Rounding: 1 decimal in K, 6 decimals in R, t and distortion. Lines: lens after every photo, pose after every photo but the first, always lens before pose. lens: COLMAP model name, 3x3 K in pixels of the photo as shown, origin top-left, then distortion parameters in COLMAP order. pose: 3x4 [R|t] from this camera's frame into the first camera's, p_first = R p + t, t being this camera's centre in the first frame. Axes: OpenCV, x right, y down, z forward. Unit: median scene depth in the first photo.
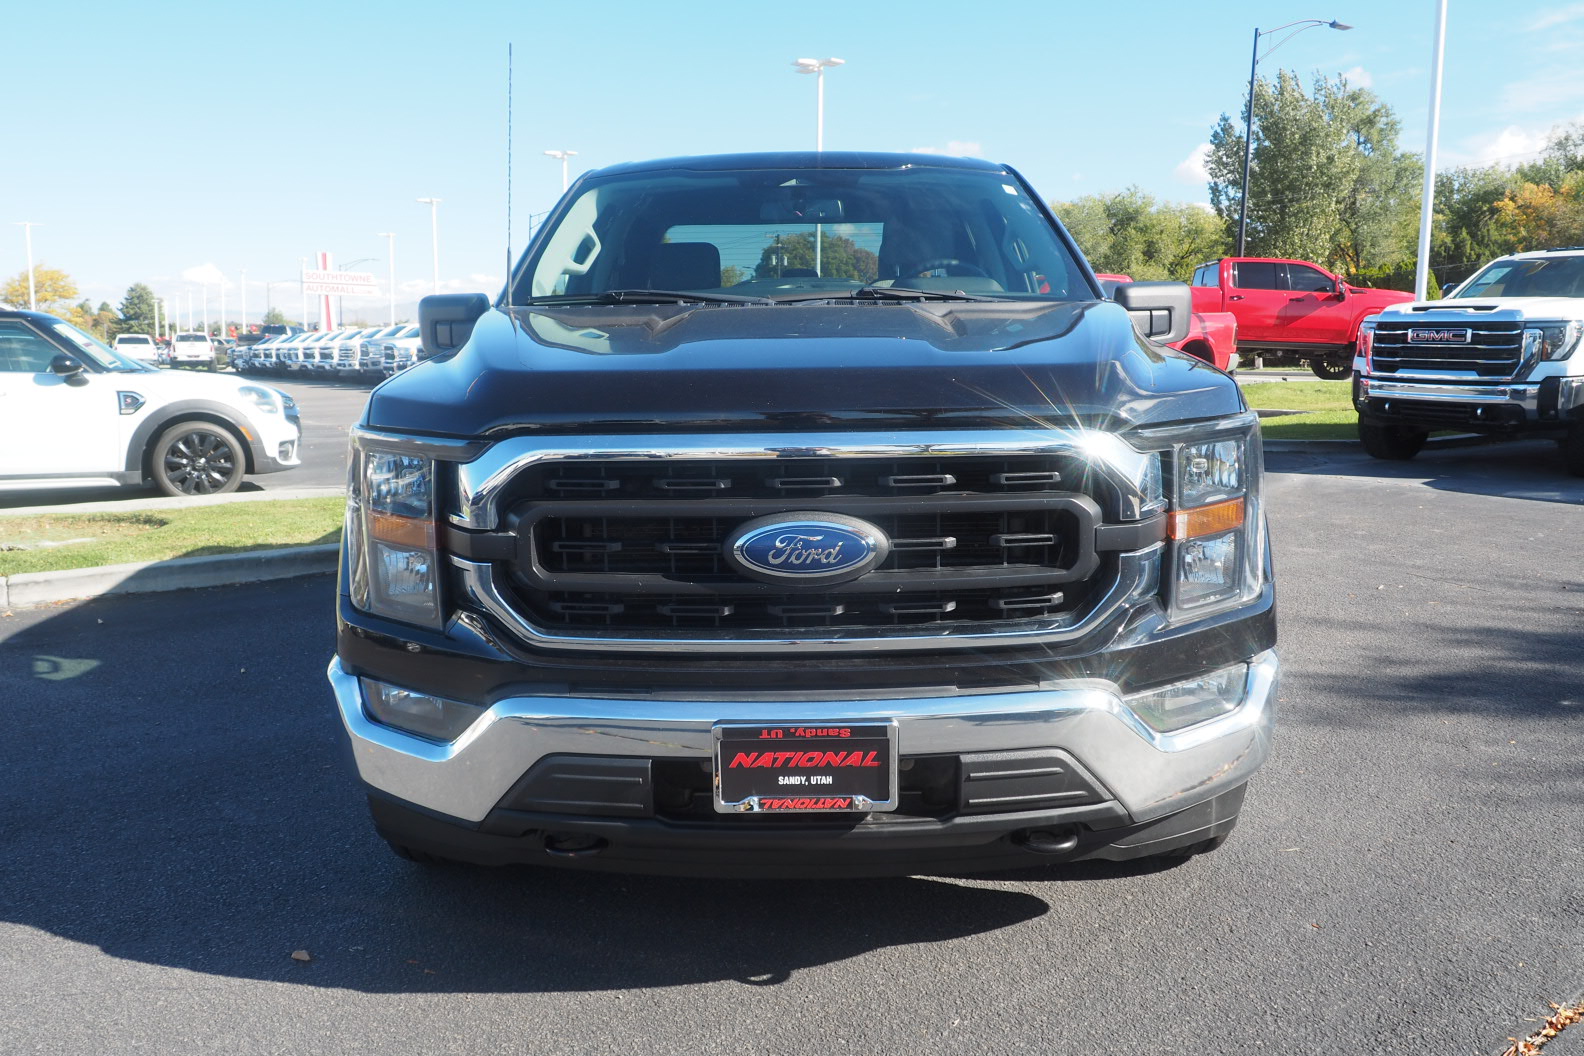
lens RADIAL K [[1208.6, 0, 792.4], [0, 1208.6, 516.4], [0, 0, 1]] dist [-0.006151, -0.011822]
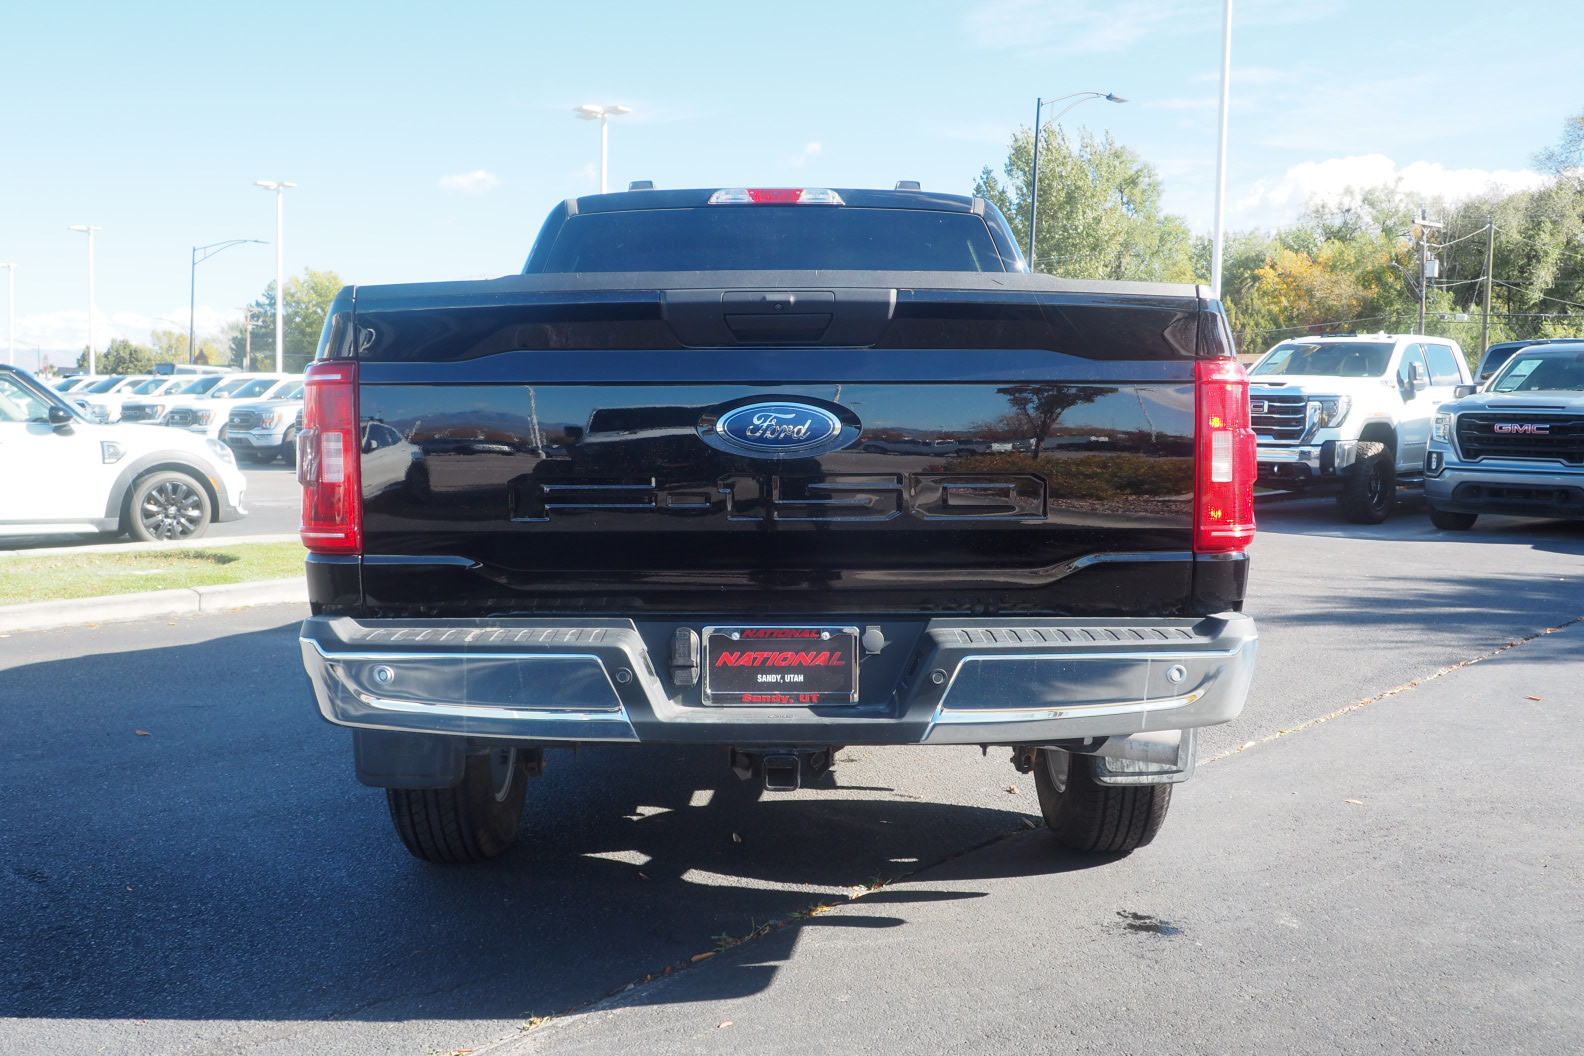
lens RADIAL K [[1424.1, 0, 807.5], [0, 1424.1, 529.2], [0, 0, 1]] dist [-0.003921, -0.012682]
pose [[0.976411, -0.004560, 0.215872, -0.197010], [0.017041, 0.998286, -0.055990, 0.045010], [-0.215247, 0.058348, 0.974815, -0.287362]]
